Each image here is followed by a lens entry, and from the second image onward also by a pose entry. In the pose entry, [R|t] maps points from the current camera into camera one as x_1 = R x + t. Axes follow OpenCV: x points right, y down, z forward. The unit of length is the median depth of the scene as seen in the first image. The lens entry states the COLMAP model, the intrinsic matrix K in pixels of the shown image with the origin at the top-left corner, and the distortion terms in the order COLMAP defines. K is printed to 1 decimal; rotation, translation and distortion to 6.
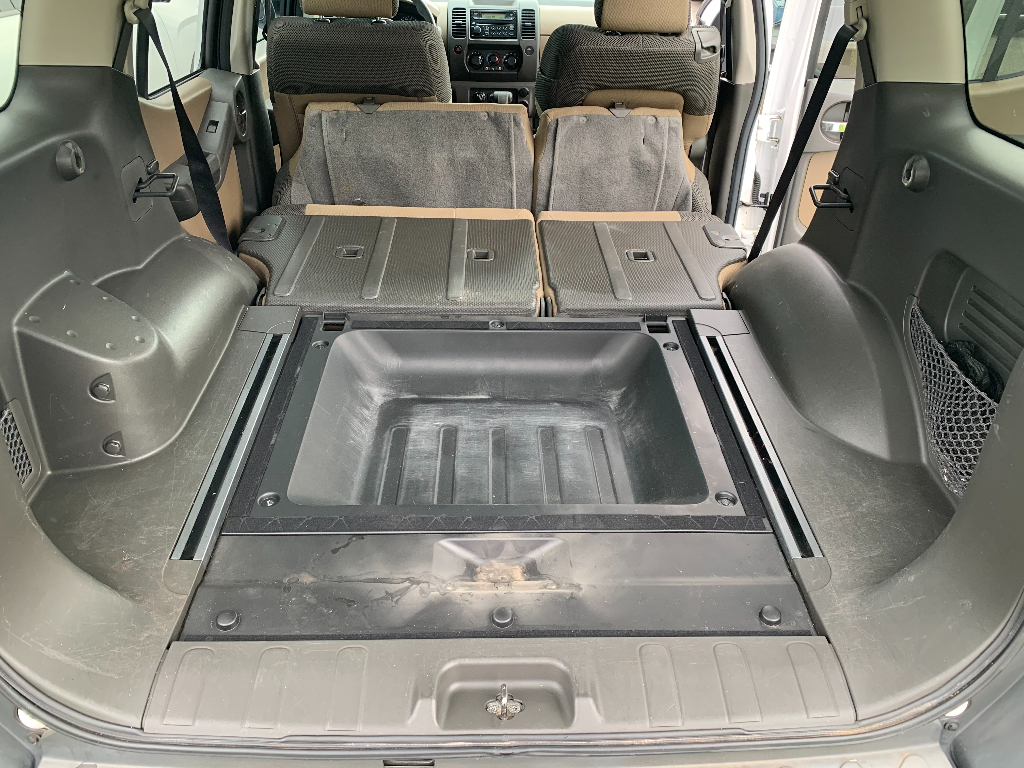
lens RADIAL K [[772.5, 0, 518.1], [0, 772.5, 384.7], [0, 0, 1]] dist [0.020614, -0.007925]
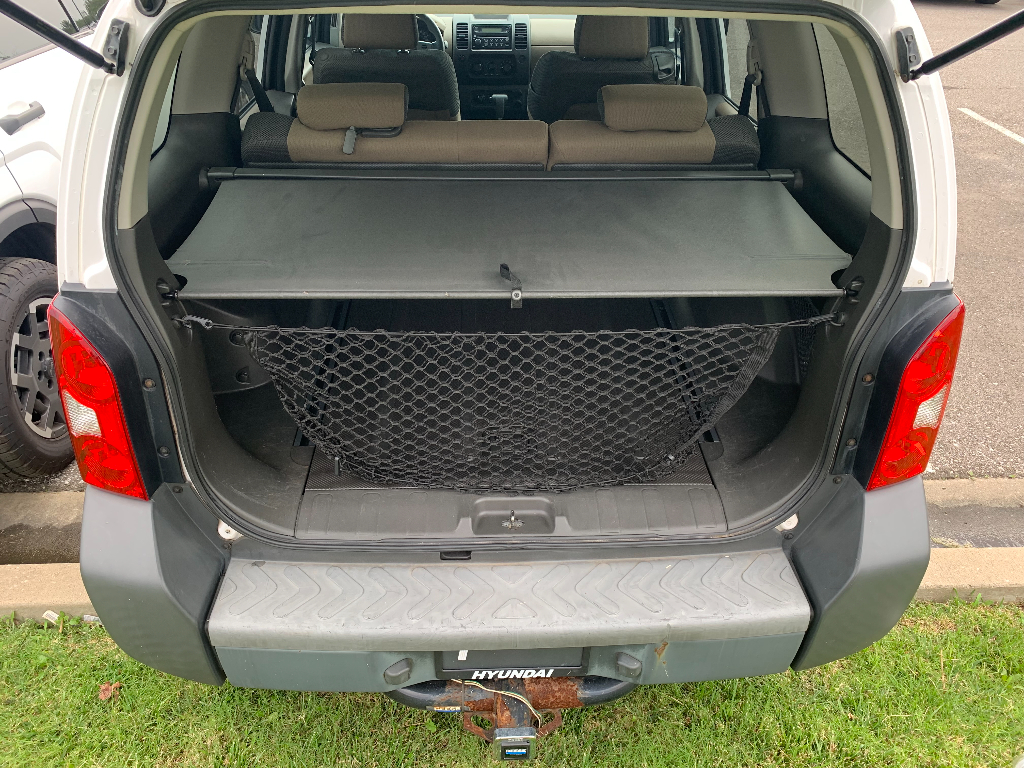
lens RADIAL K [[773.3, 0, 508.0], [0, 773.3, 383.9], [0, 0, 1]] dist [0.082873, -0.110313]
pose [[0.999934, -0.009916, -0.005772, -0.010795], [0.010131, 0.999208, 0.038492, 0.039884], [0.005386, -0.038548, 0.999242, -0.459530]]
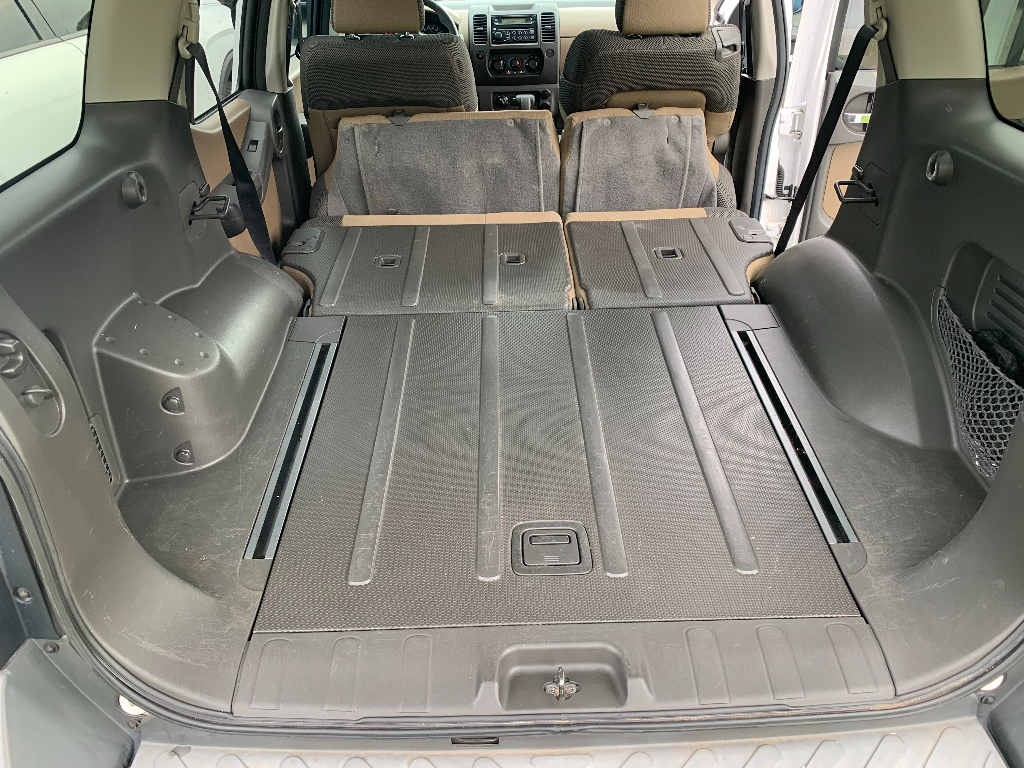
lens RADIAL K [[774.2, 0, 512.0], [0, 774.2, 384.0], [0, 0, 1]] dist [0.019404, -0.001359]
pose [[0.998796, -0.031590, -0.037543, -0.023543], [0.031866, 0.999469, 0.006795, -0.011268], [0.037309, -0.007983, 0.999272, -0.054618]]
